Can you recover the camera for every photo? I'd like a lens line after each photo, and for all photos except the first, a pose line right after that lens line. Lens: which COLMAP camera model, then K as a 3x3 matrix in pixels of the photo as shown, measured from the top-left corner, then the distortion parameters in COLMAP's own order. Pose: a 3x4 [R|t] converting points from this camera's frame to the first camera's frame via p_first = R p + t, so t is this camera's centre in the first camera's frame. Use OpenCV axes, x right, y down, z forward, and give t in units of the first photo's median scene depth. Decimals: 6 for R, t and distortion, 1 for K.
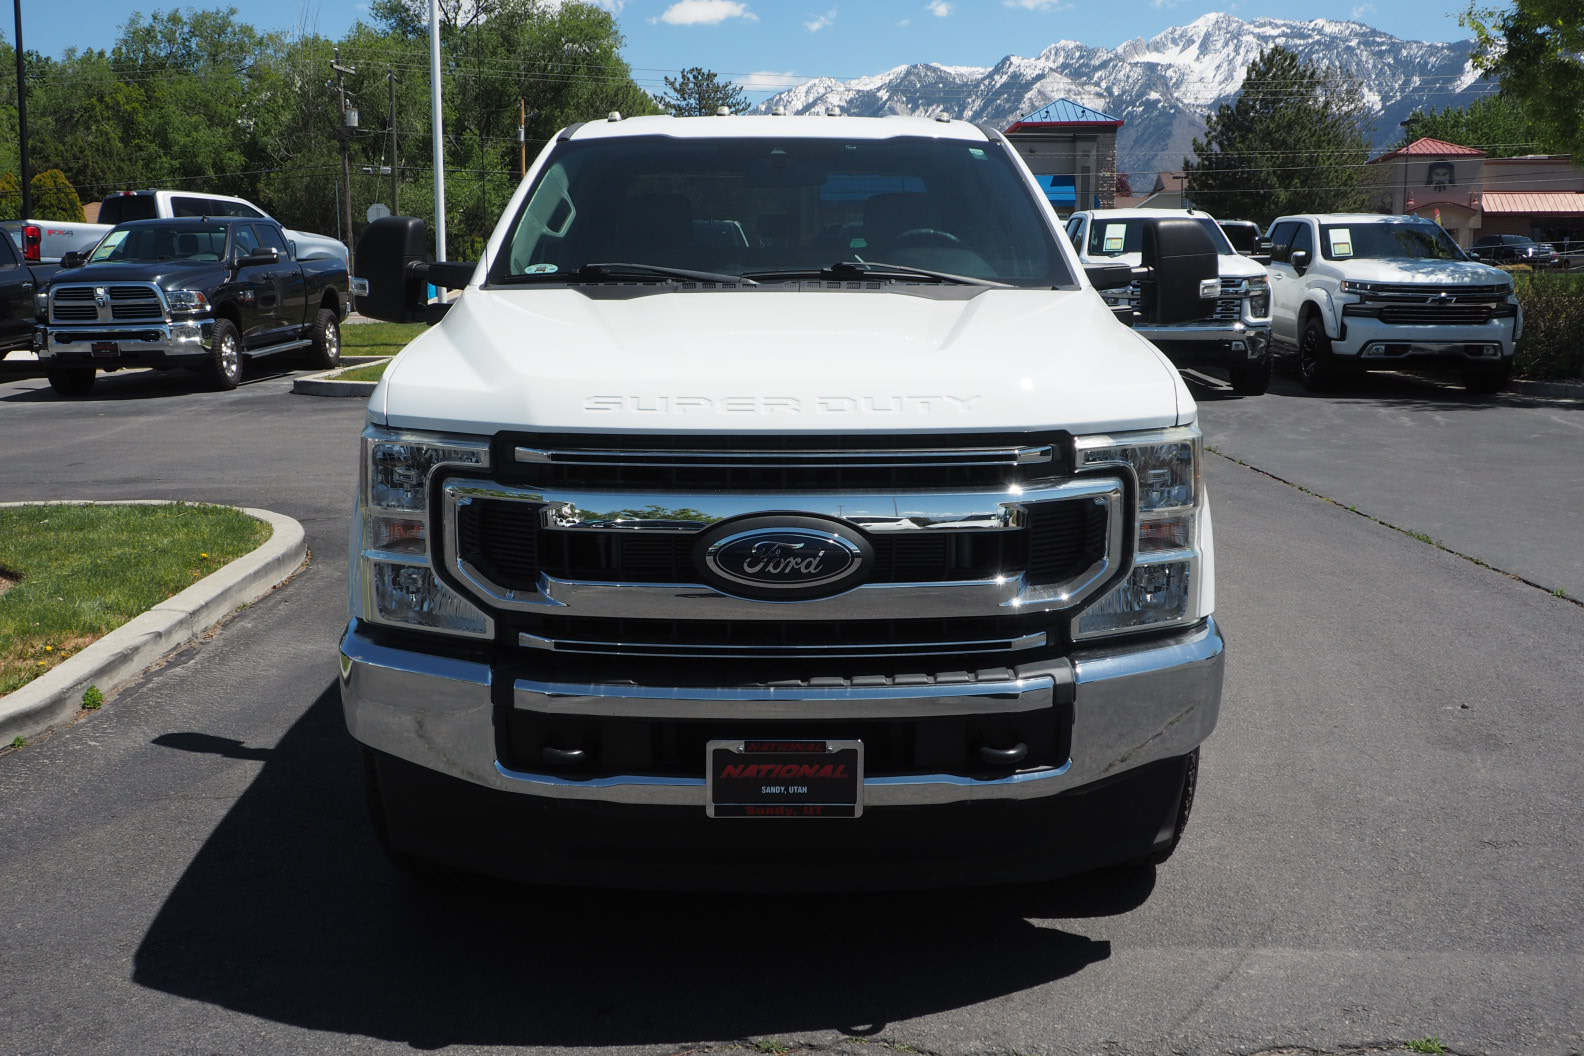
lens RADIAL K [[1633.7, 0, 792.0], [0, 1633.7, 528.0], [0, 0, 1]] dist [-0.010528, 0.010191]
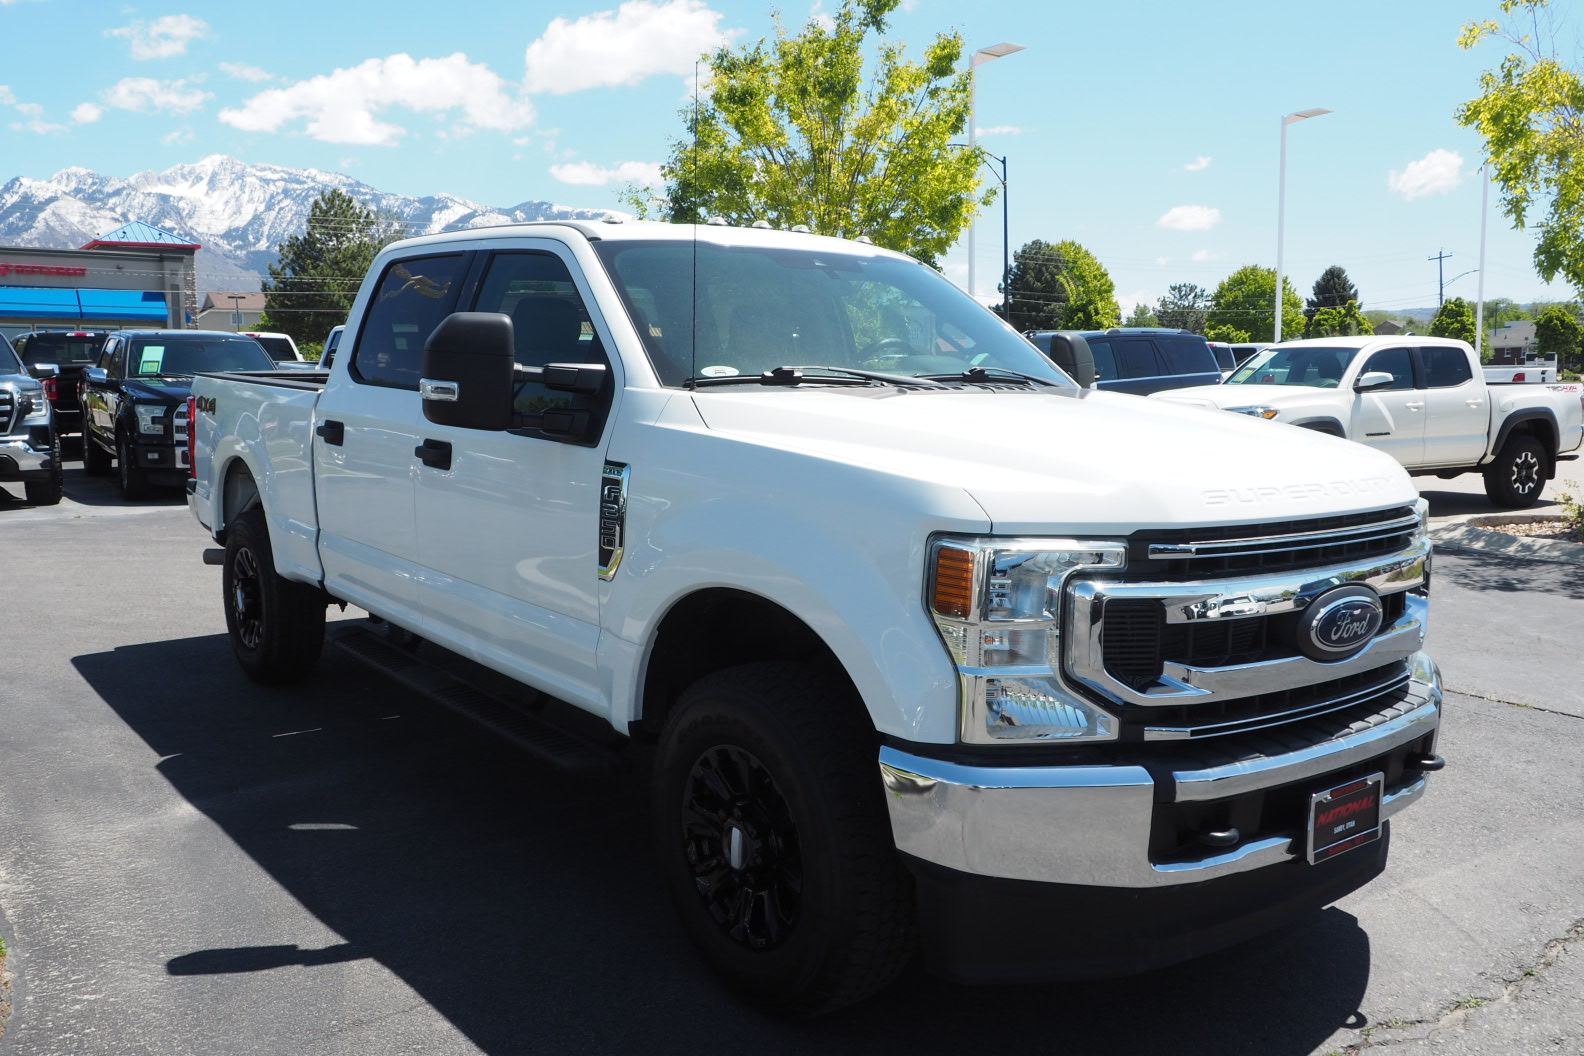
lens RADIAL K [[1384.2, 0, 788.0], [0, 1384.2, 525.1], [0, 0, 1]] dist [-0.028388, 0.019395]
pose [[0.788560, -0.062821, 0.611741, -0.584102], [0.094260, 0.995361, -0.019290, -0.044285], [-0.607691, 0.072874, 0.790823, 0.305235]]
